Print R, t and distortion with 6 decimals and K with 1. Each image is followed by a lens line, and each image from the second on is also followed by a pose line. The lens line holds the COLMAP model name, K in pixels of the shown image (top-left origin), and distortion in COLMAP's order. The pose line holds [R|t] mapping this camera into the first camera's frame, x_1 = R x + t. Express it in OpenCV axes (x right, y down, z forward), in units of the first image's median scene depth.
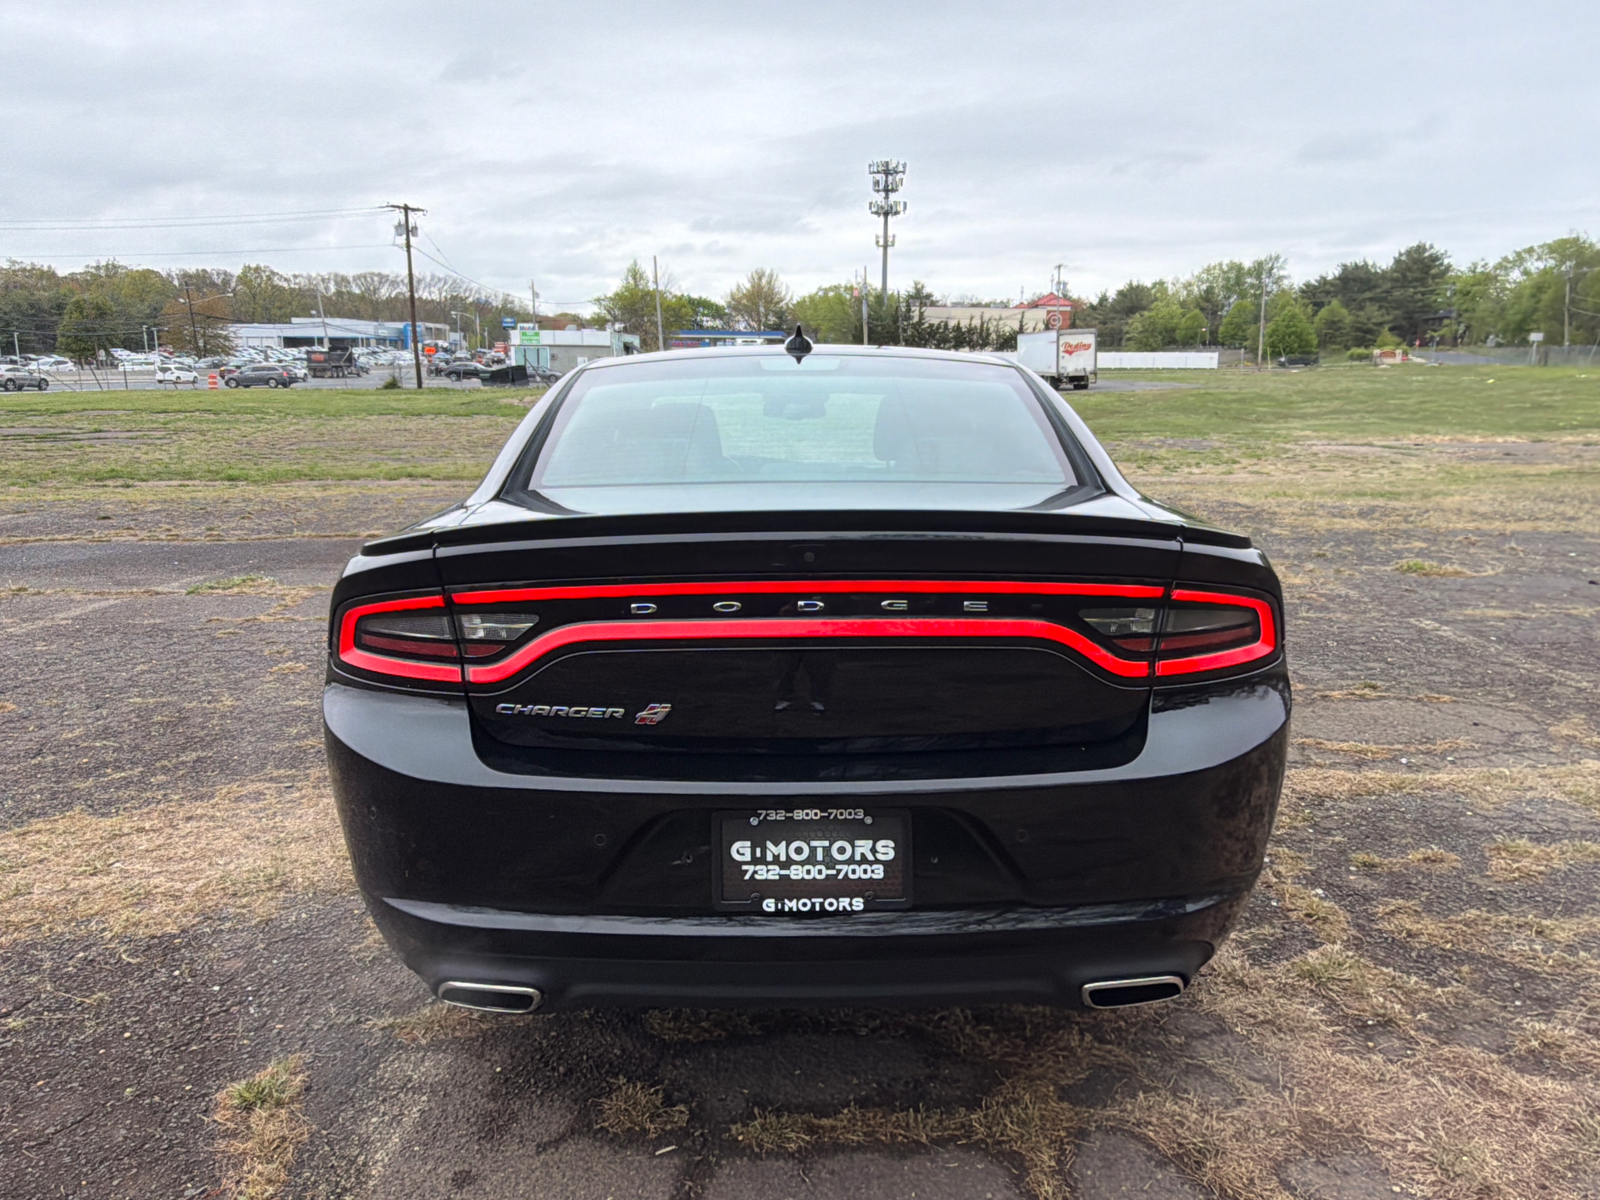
lens RADIAL K [[1117.1, 0, 797.3], [0, 1117.1, 598.6], [0, 0, 1]] dist [-0.005184, 0.005964]
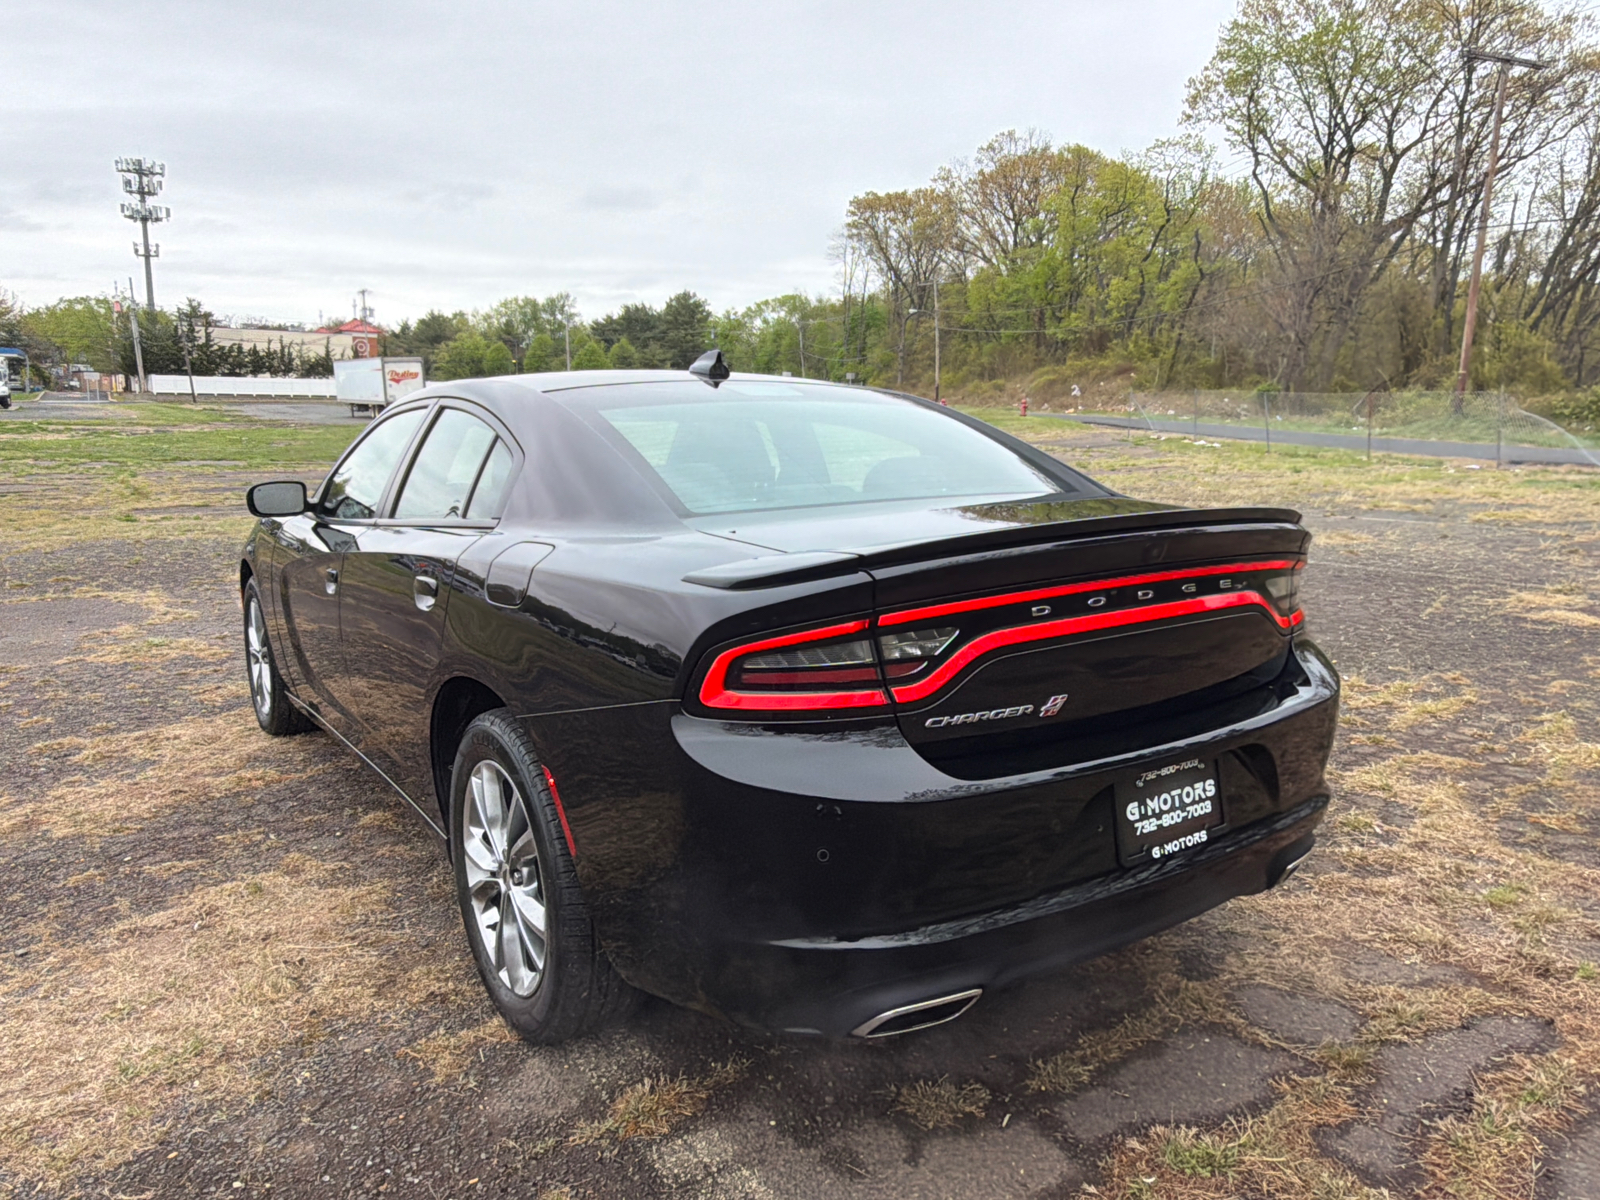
lens RADIAL K [[1114.5, 0, 797.6], [0, 1114.5, 601.4], [0, 0, 1]] dist [-0.000206, 0.002159]
pose [[0.827558, -0.090746, 0.553998, -0.431896], [0.103306, 0.994612, 0.008601, -0.015739], [-0.551793, 0.050114, 0.832474, 0.101836]]
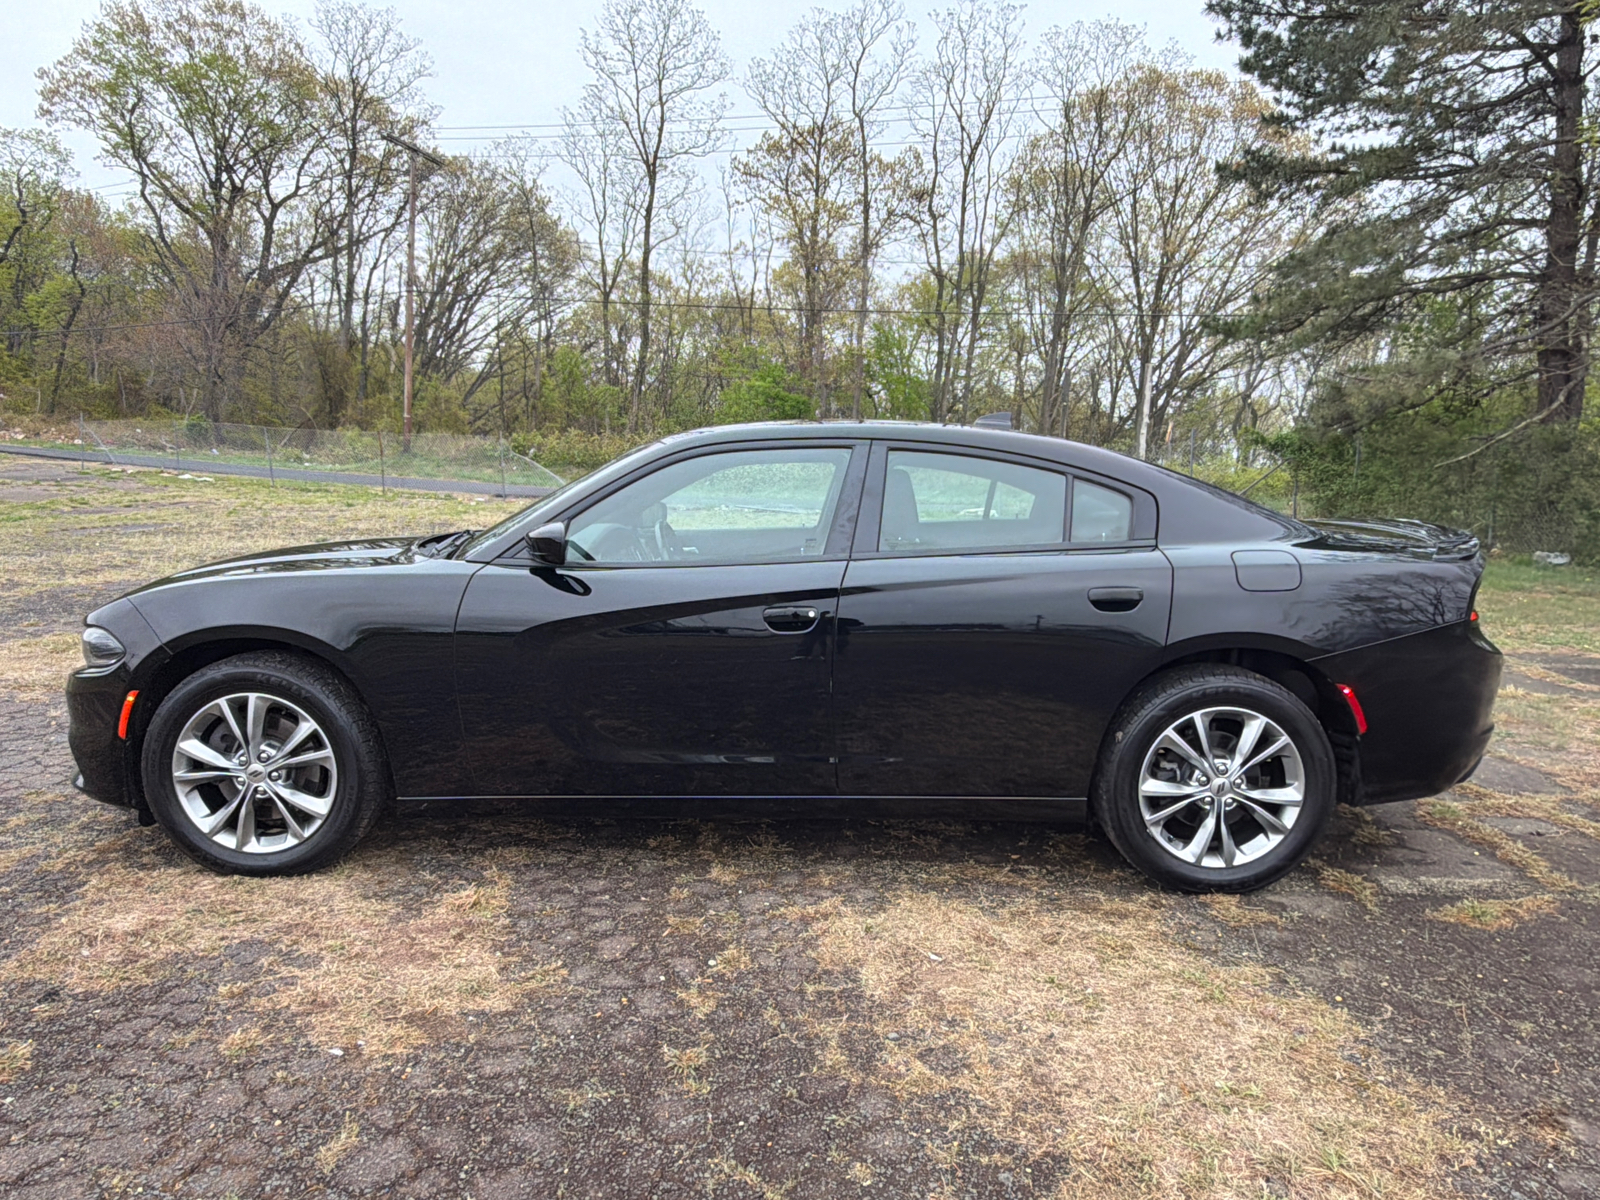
lens RADIAL K [[1117.1, 0, 797.3], [0, 1117.1, 598.6], [0, 0, 1]] dist [-0.005184, 0.005964]
pose [[0.015804, -0.114591, 0.993287, -1.123827], [0.156949, 0.981381, 0.110720, -0.177665], [-0.987480, 0.154146, 0.033495, 1.023628]]
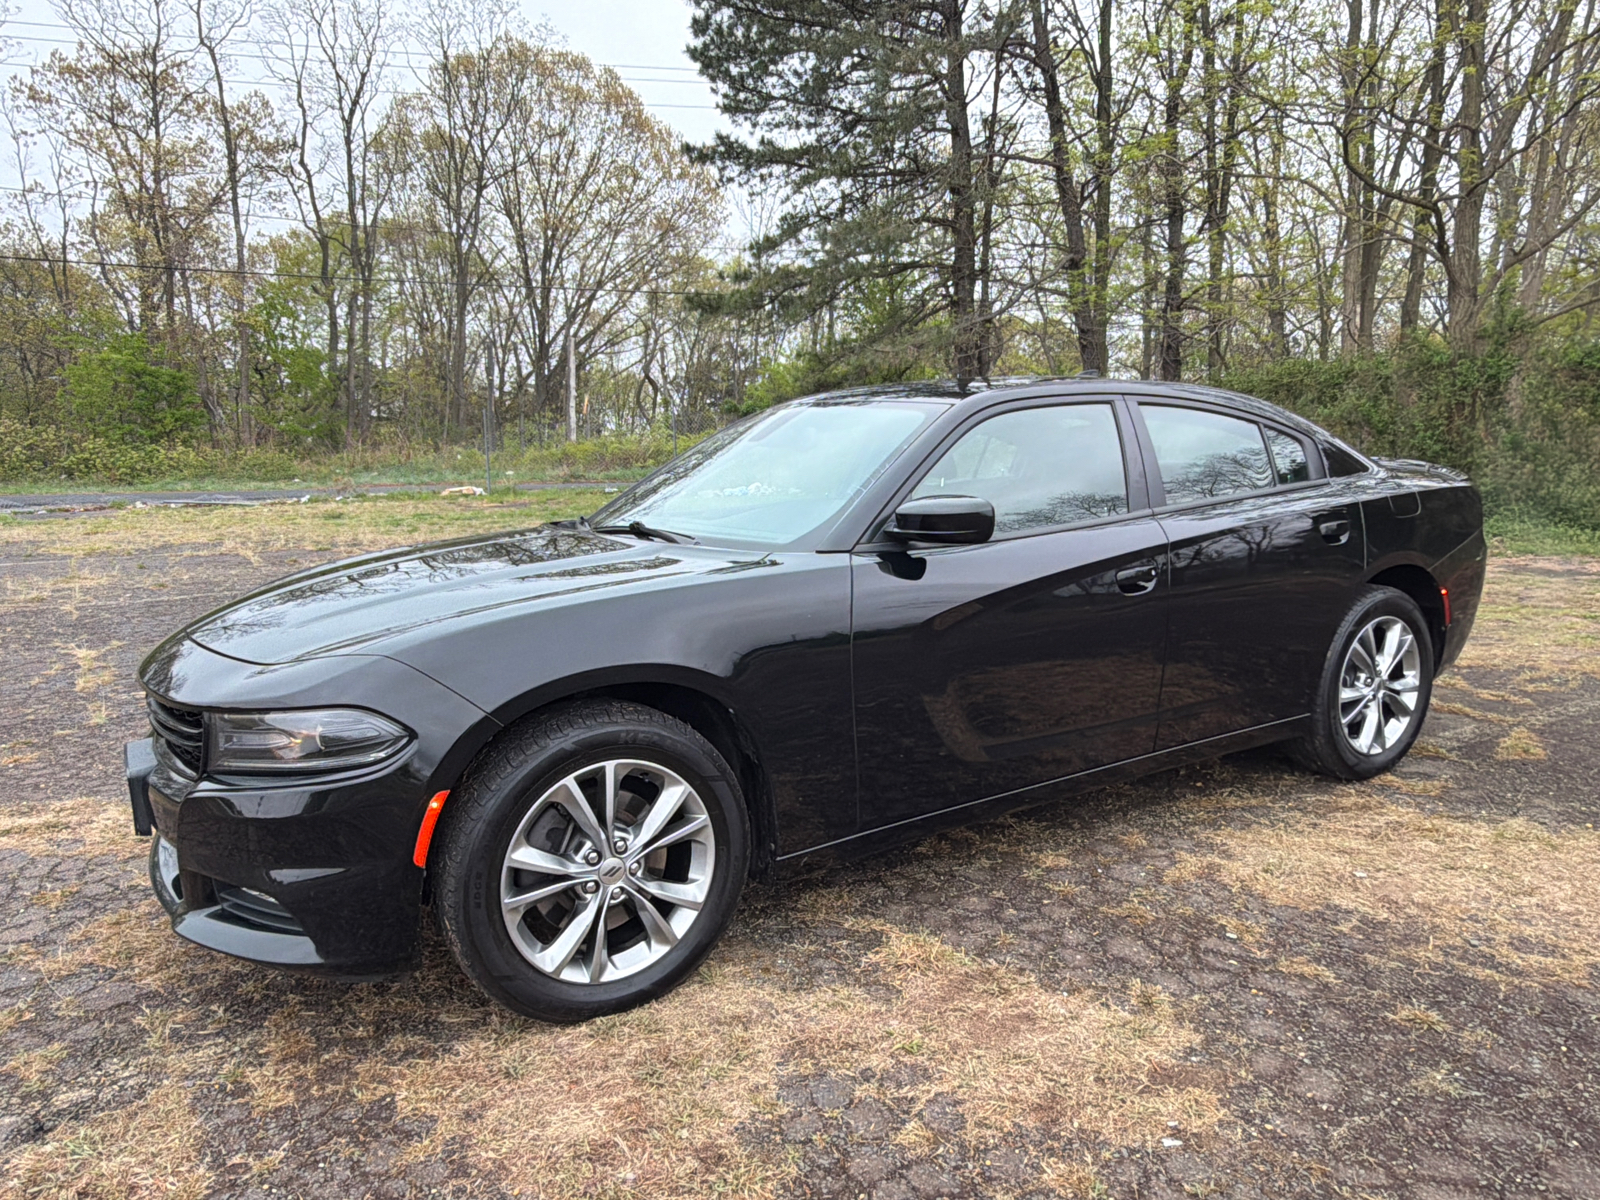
lens RADIAL K [[1117.1, 0, 797.3], [0, 1117.1, 598.6], [0, 0, 1]] dist [-0.005184, 0.005964]
pose [[-0.523425, -0.104439, 0.845647, -0.836727], [0.173220, 0.958693, 0.225618, -0.290386], [-0.834279, 0.264577, -0.483713, 1.700845]]
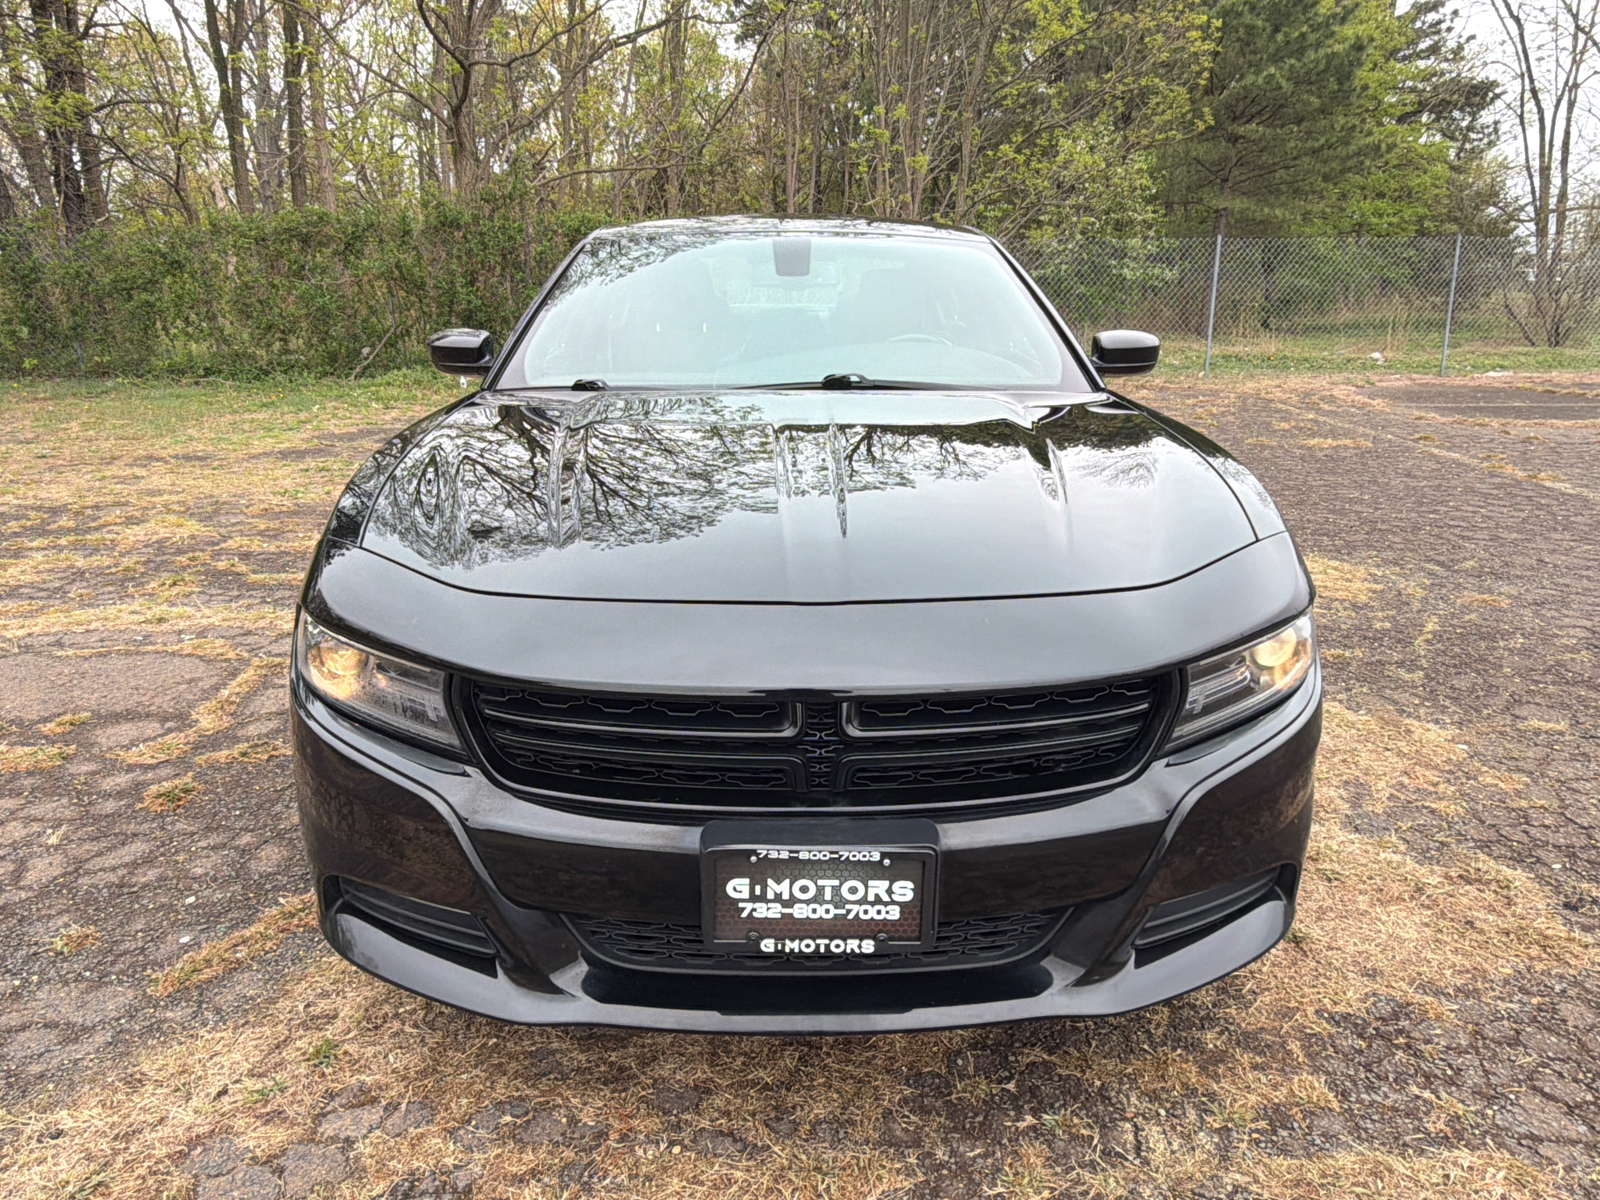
lens RADIAL K [[1117.1, 0, 797.3], [0, 1117.1, 598.6], [0, 0, 1]] dist [-0.005184, 0.005964]
pose [[-0.999812, 0.011139, -0.015885, 0.011777], [0.003101, 0.899997, 0.435886, -0.350438], [0.019152, 0.435754, -0.899862, 2.053990]]
